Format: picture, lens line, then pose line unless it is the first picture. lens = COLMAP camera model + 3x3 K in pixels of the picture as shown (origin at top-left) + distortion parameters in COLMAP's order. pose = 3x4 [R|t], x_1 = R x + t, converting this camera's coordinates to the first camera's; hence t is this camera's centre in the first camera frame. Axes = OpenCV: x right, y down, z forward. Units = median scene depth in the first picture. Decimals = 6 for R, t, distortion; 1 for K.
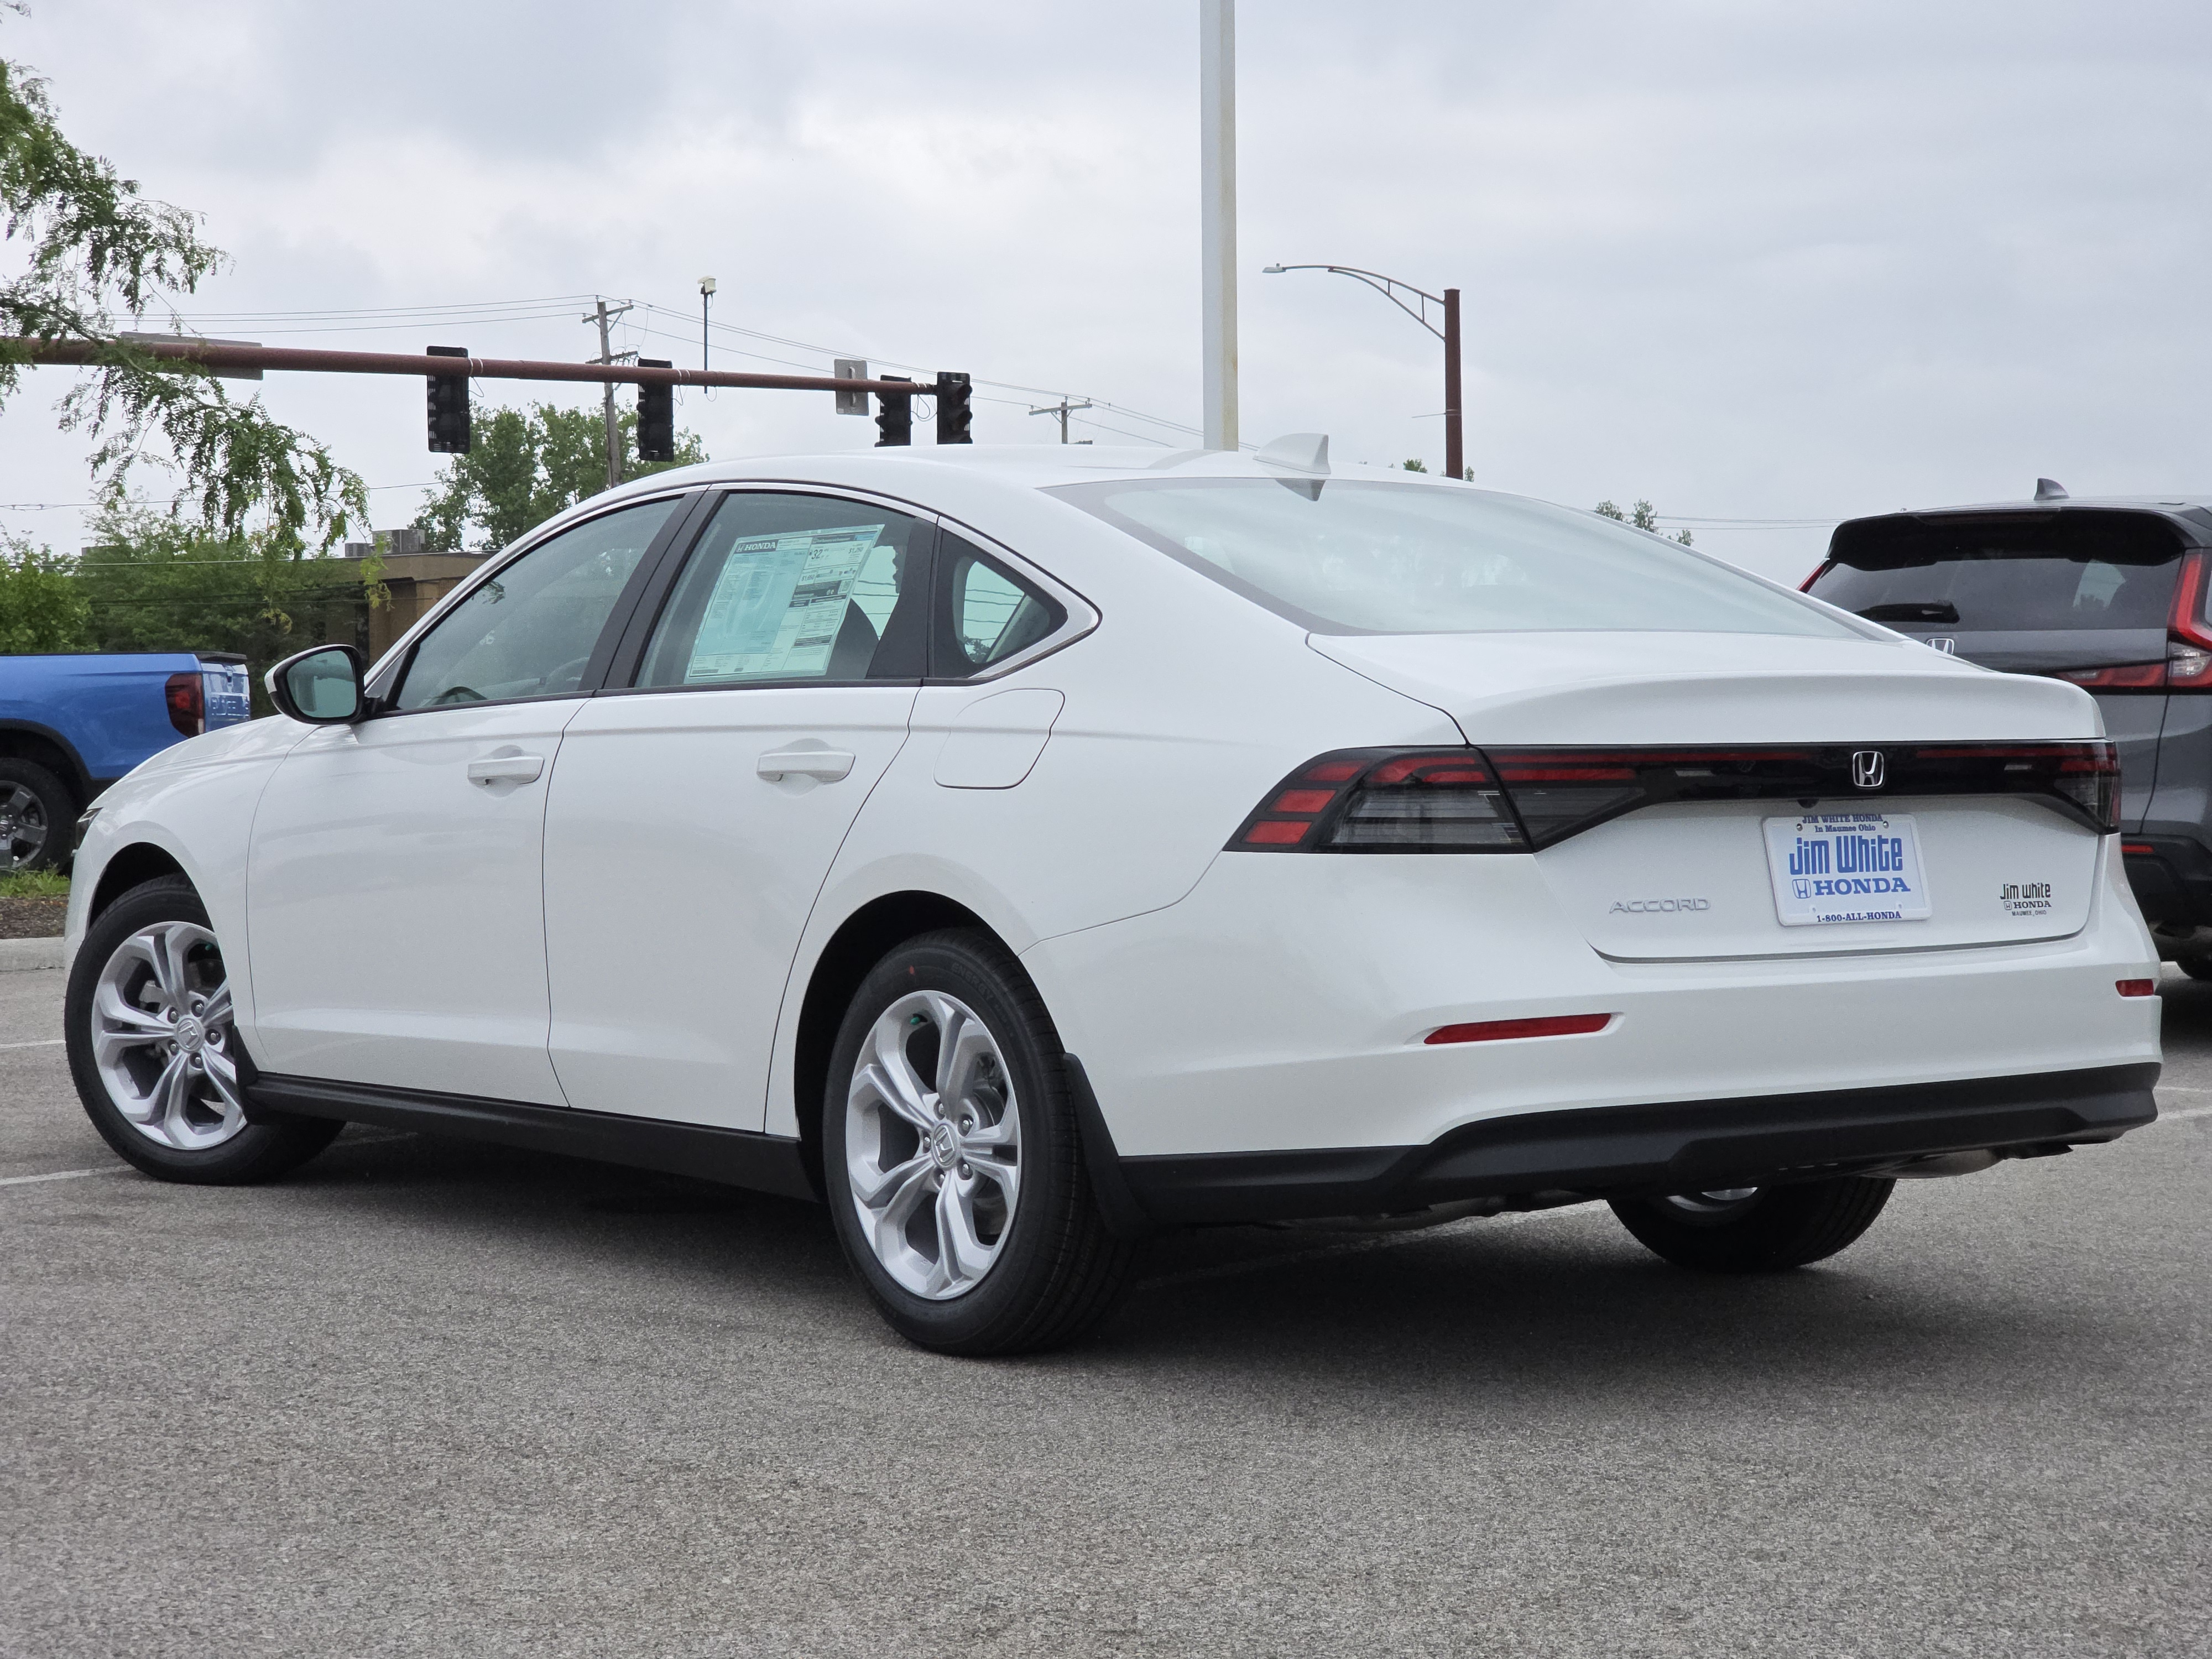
lens RADIAL K [[4563.2, 0, 1105.9], [0, 4563.2, 829.6], [0, 0, 1]] dist [-0.188004, 0.000000]
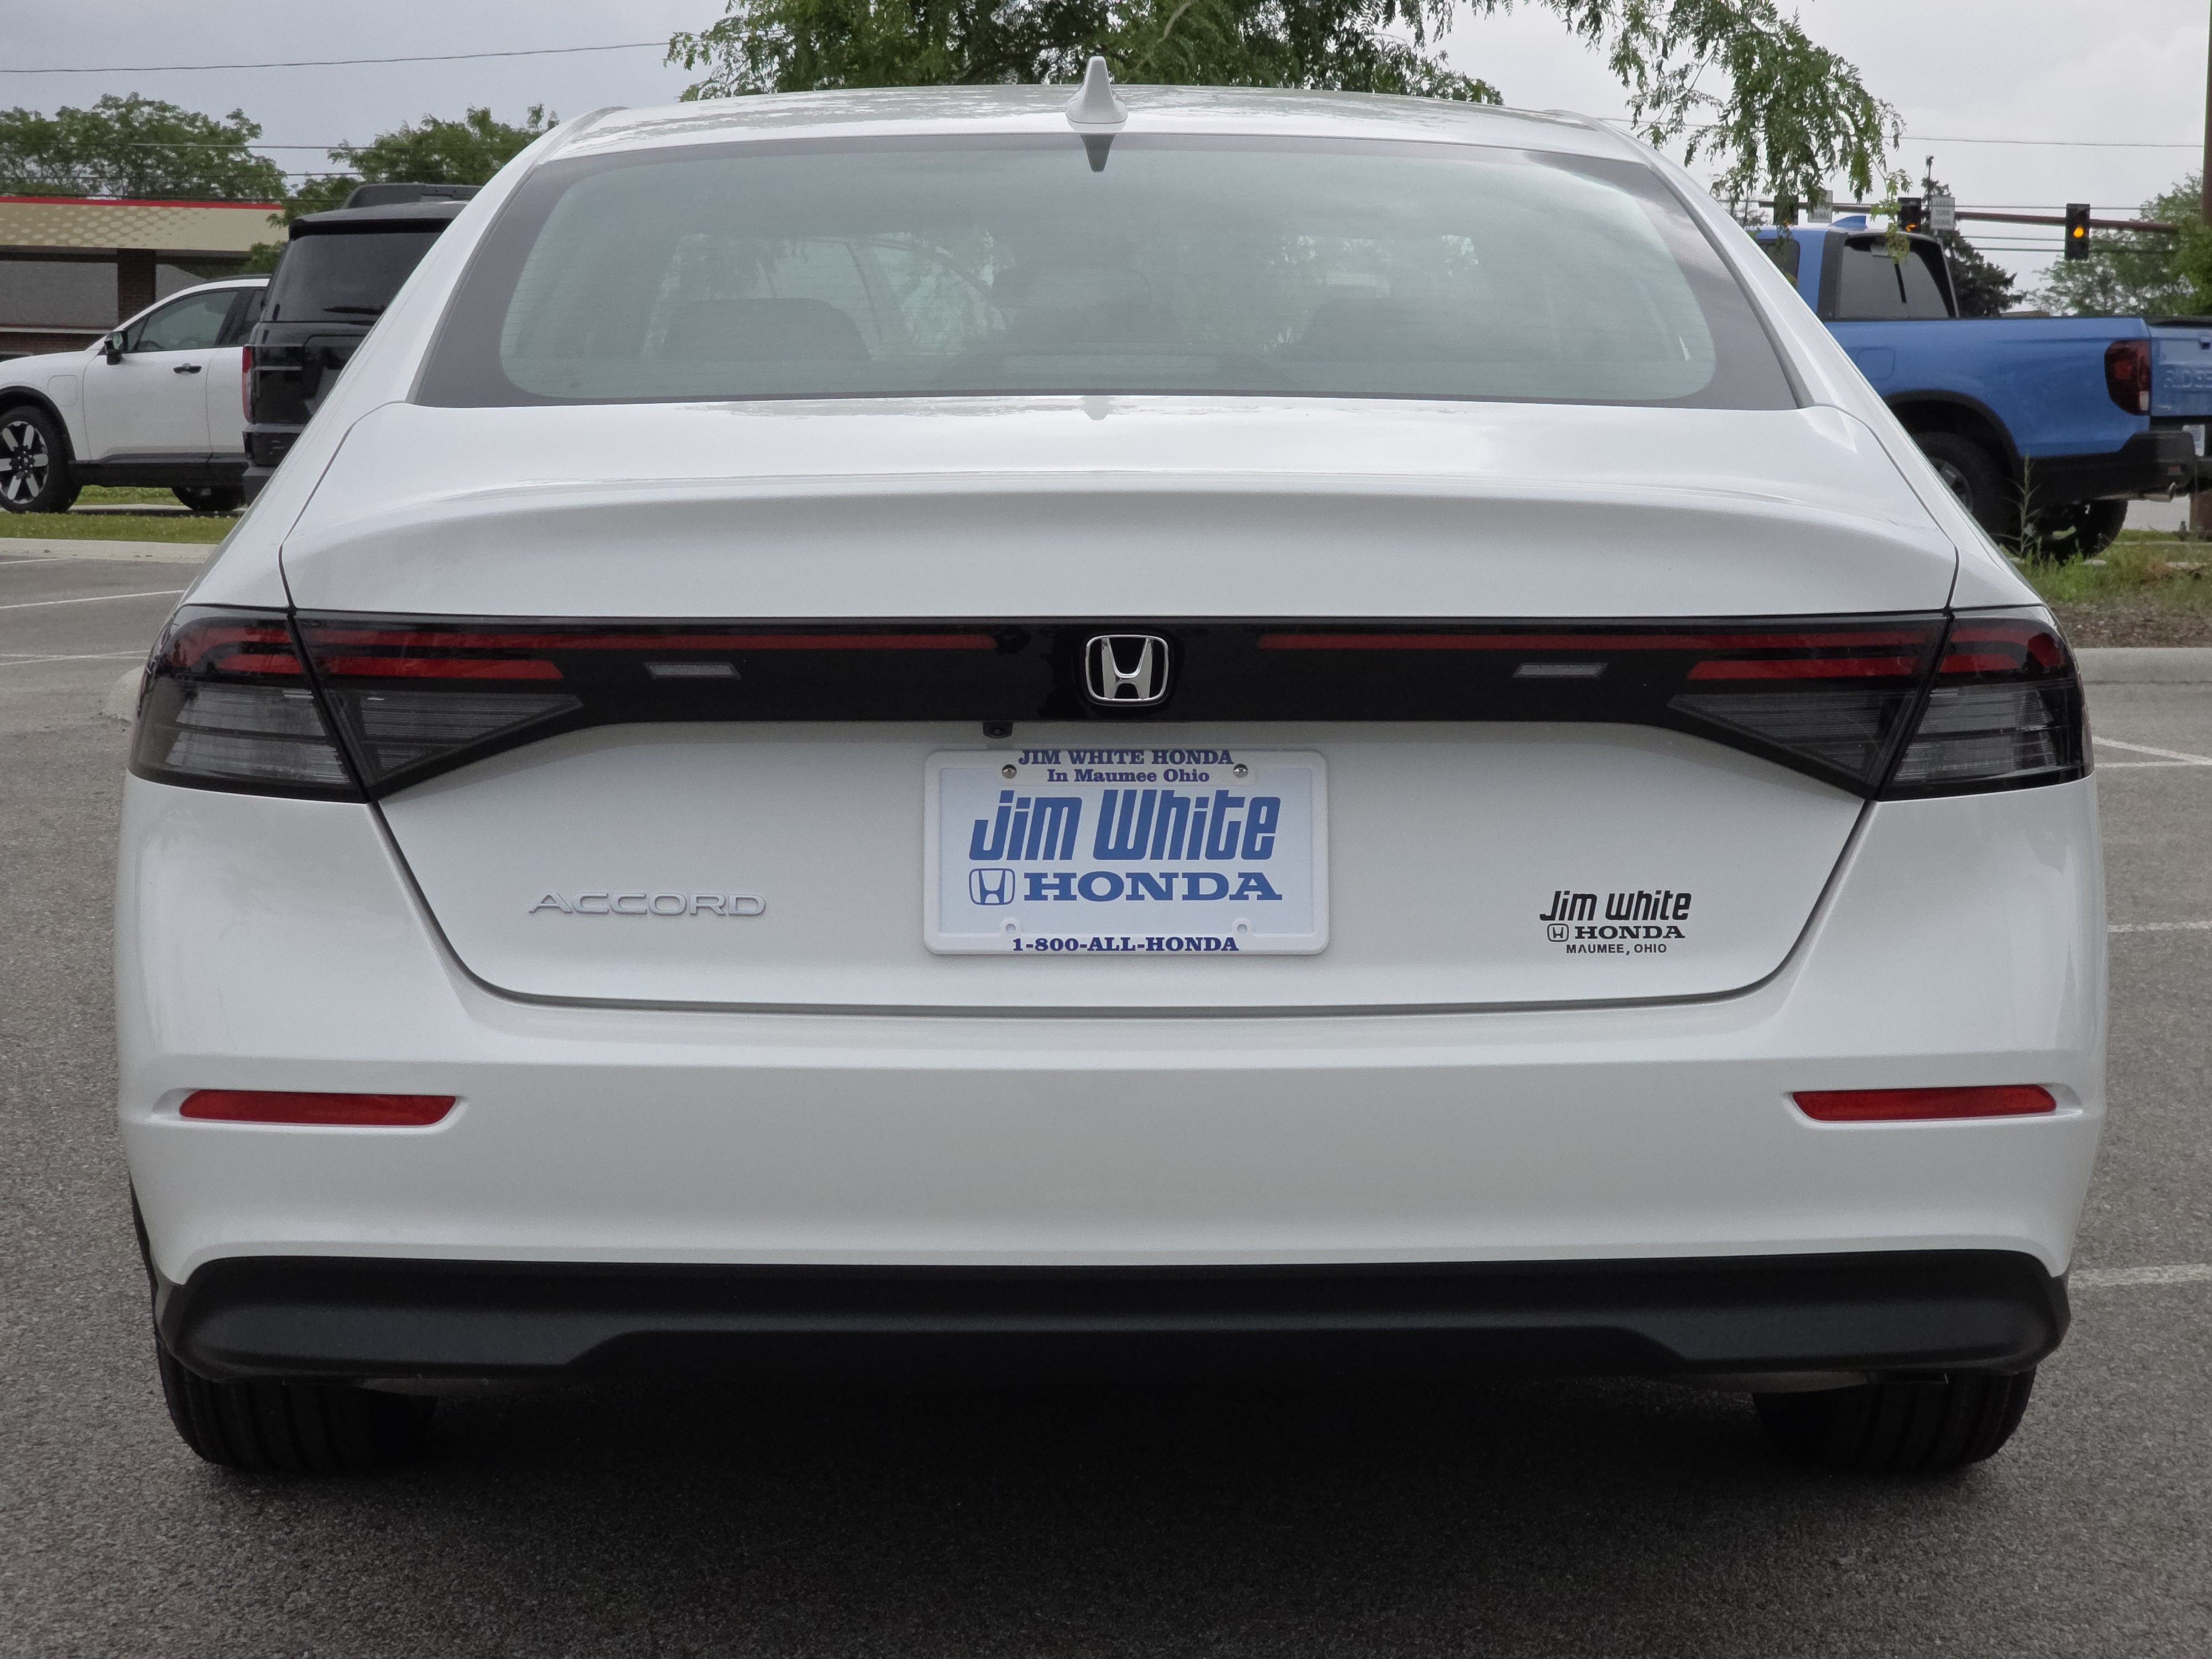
lens RADIAL K [[4563.2, 0, 1105.6], [0, 4563.2, 819.9], [0, 0, 1]] dist [-0.188004, 0.000000]
pose [[0.811573, 0.066778, -0.580422, 0.473910], [-0.020672, 0.996107, 0.085699, -0.041178], [0.583885, -0.057552, 0.809794, 0.565456]]
